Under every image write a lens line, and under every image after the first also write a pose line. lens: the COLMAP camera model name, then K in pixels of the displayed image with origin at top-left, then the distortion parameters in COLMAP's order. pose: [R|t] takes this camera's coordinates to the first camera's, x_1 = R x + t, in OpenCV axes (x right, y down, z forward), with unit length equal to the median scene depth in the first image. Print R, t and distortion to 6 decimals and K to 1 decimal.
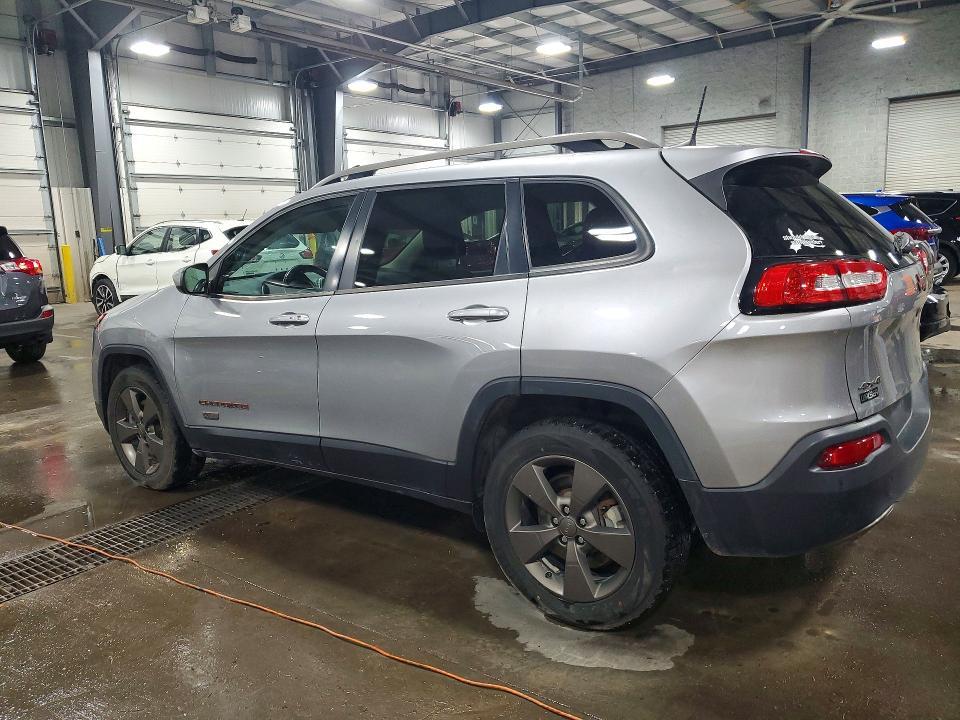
lens RADIAL K [[724.1, 0, 475.4], [0, 724.1, 342.5], [0, 0, 1]] dist [0.025703, -0.006191]
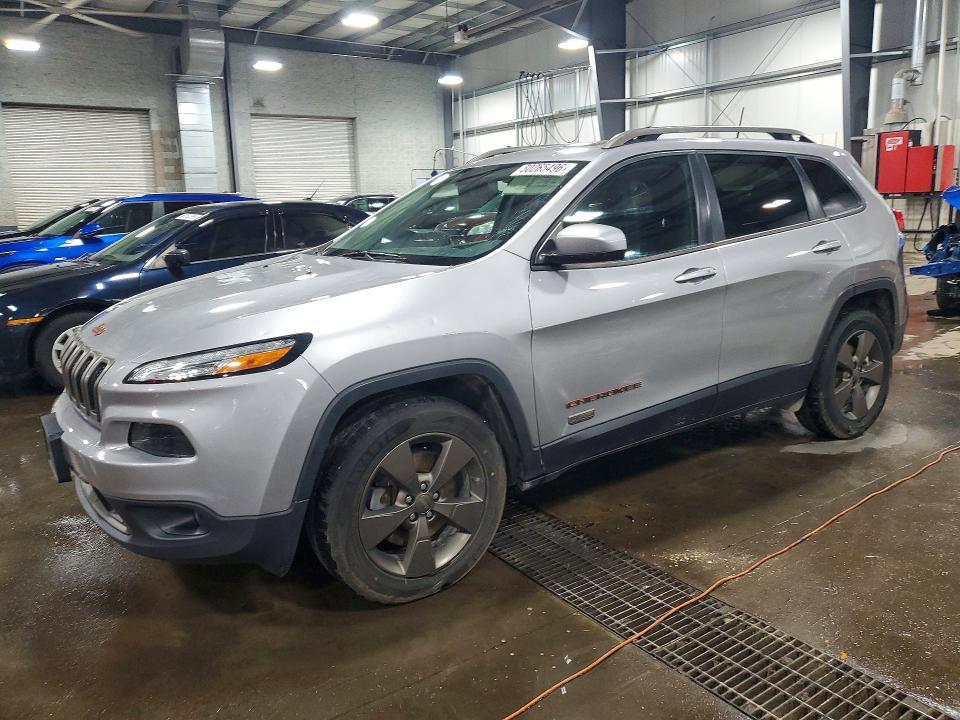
lens RADIAL K [[724.1, 0, 475.4], [0, 724.1, 342.5], [0, 0, 1]] dist [0.025703, -0.006191]
pose [[0.327656, -0.139651, 0.934419, -1.073283], [0.160393, 0.982882, 0.090651, -0.065354], [-0.931083, 0.120172, 0.344446, 0.791426]]
